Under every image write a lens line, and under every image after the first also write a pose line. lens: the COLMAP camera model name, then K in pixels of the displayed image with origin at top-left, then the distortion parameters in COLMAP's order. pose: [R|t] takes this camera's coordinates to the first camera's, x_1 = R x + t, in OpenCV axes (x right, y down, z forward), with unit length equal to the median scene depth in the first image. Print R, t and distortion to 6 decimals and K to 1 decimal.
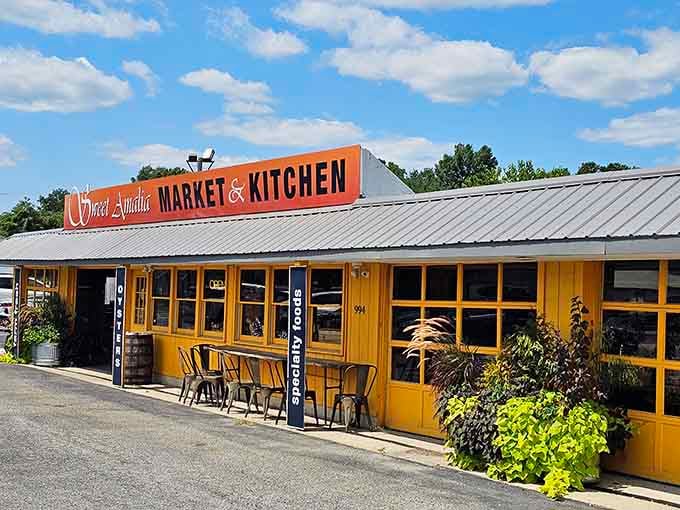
lens RADIAL K [[1121.1, 0, 340.0], [0, 1121.1, 255.0], [0, 0, 1]] dist [0.275381, 0.018538]
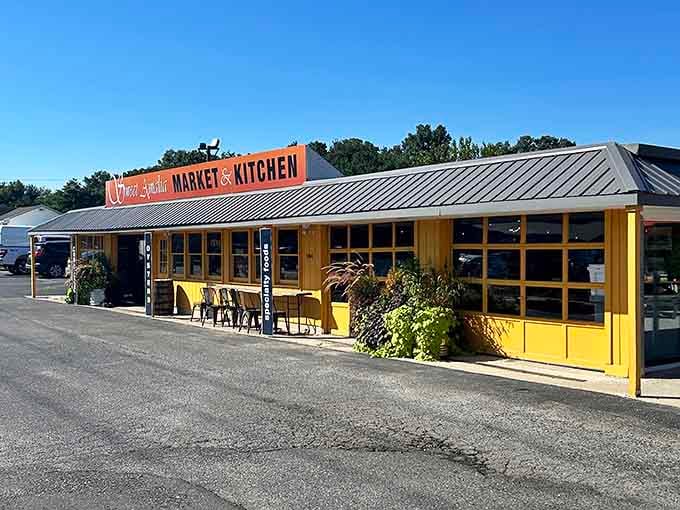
lens RADIAL K [[931.2, 0, 350.1], [0, 931.2, 255.7], [0, 0, 1]] dist [0.224848, -0.005955]
pose [[0.999312, -0.034687, 0.013155, 0.046667], [0.034094, 0.998499, 0.042869, -0.002668], [-0.014622, -0.042391, 0.998994, -0.196869]]
